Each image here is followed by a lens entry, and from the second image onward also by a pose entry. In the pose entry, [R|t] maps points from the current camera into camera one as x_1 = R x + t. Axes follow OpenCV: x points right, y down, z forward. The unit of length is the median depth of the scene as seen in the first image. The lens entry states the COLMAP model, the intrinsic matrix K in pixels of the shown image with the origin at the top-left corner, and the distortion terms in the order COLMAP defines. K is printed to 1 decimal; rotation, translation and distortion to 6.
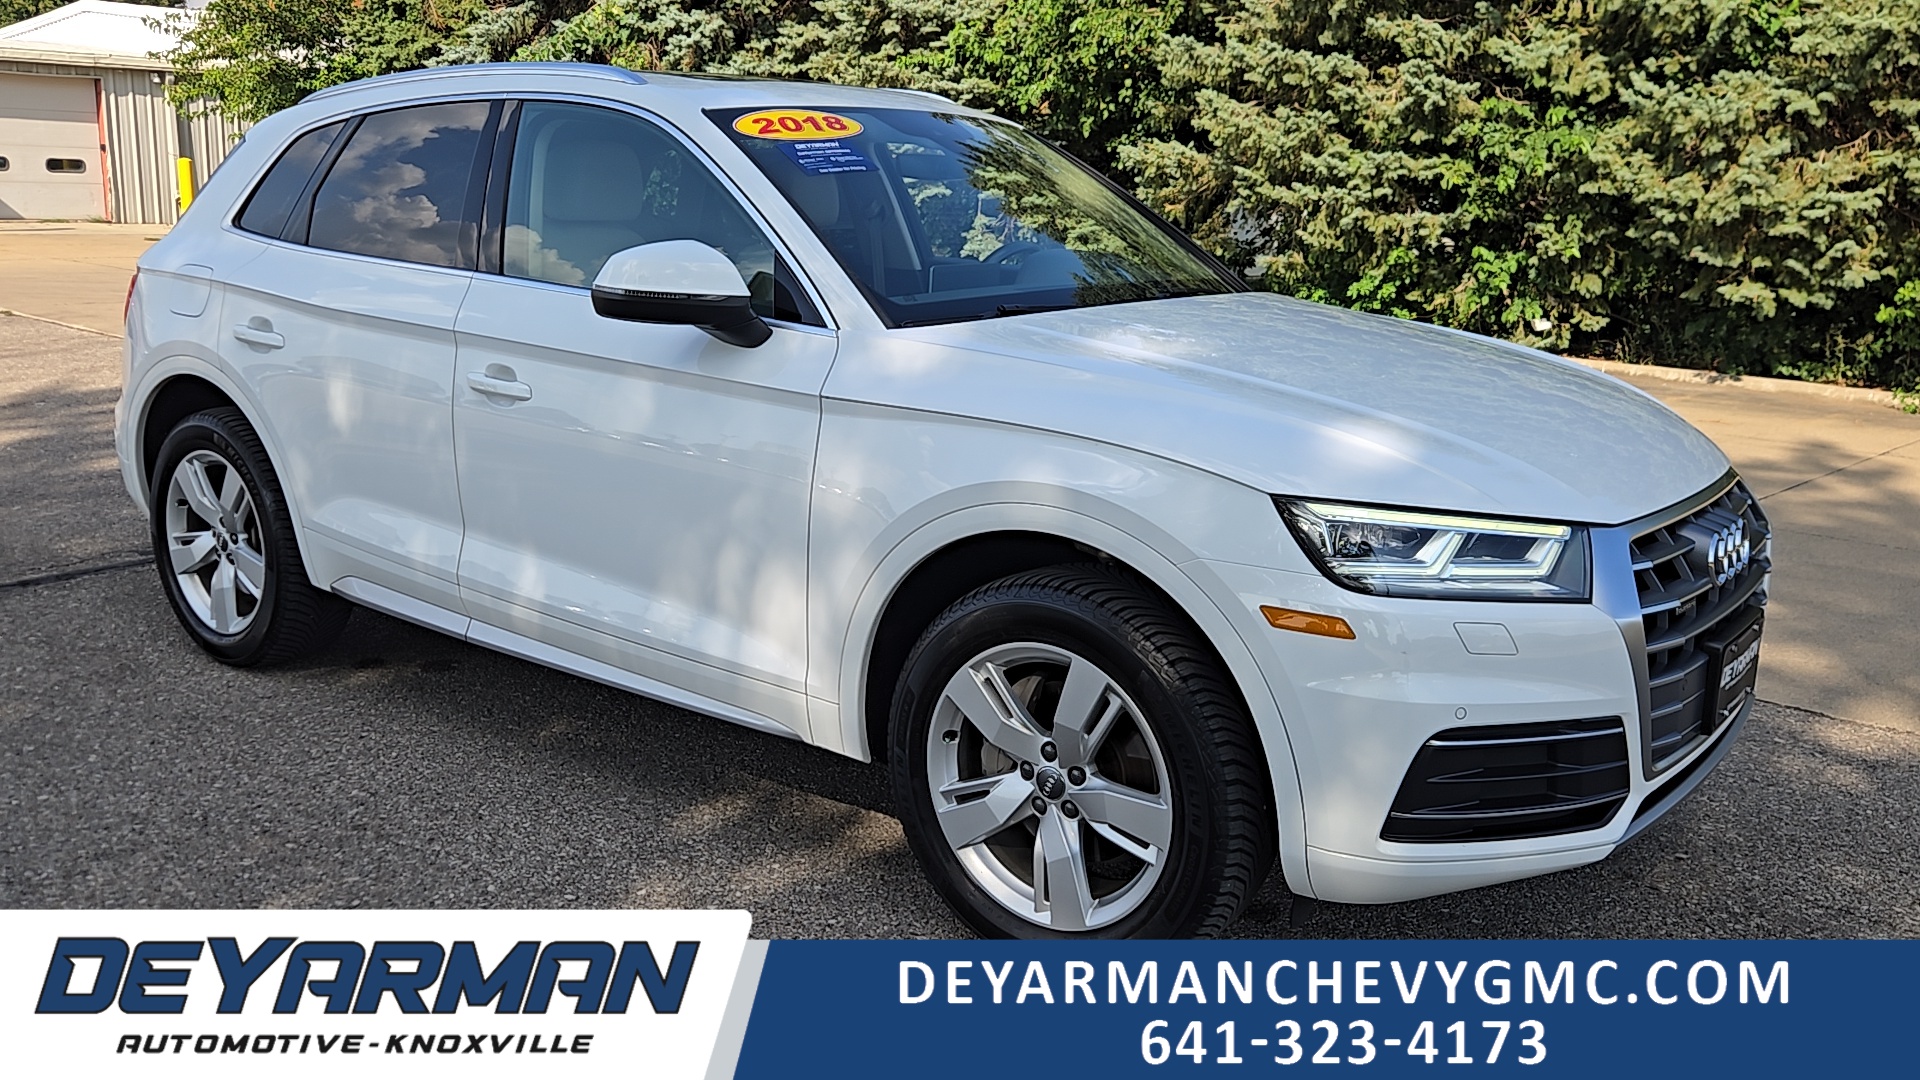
lens RADIAL K [[1618.4, 0, 960.0], [0, 1618.4, 540.0], [0, 0, 1]] dist [0.006712, -0.004415]
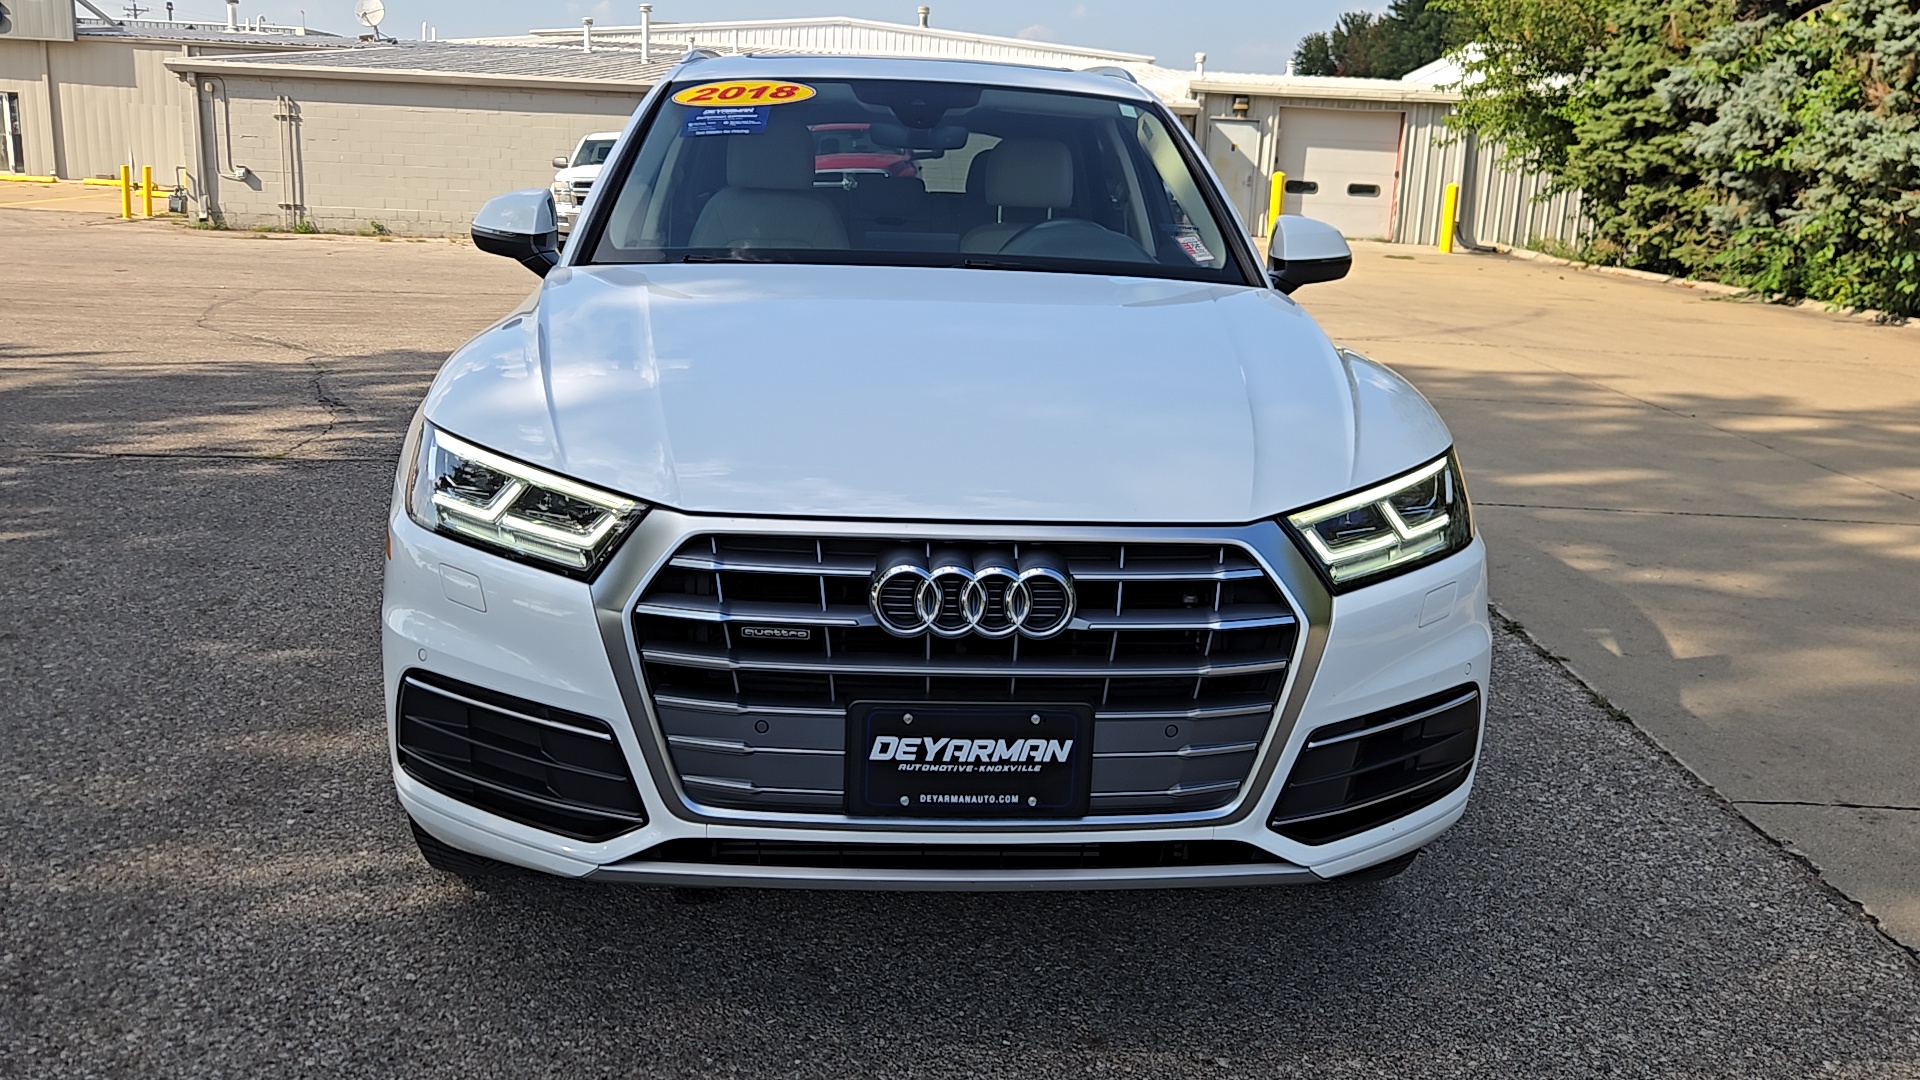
lens RADIAL K [[1618.4, 0, 960.0], [0, 1618.4, 540.0], [0, 0, 1]] dist [0.006712, -0.004415]
pose [[0.688578, 0.162998, -0.706606, 0.111353], [-0.177303, 0.982679, 0.053902, -0.006594], [0.703152, 0.088168, 0.705552, 0.050441]]
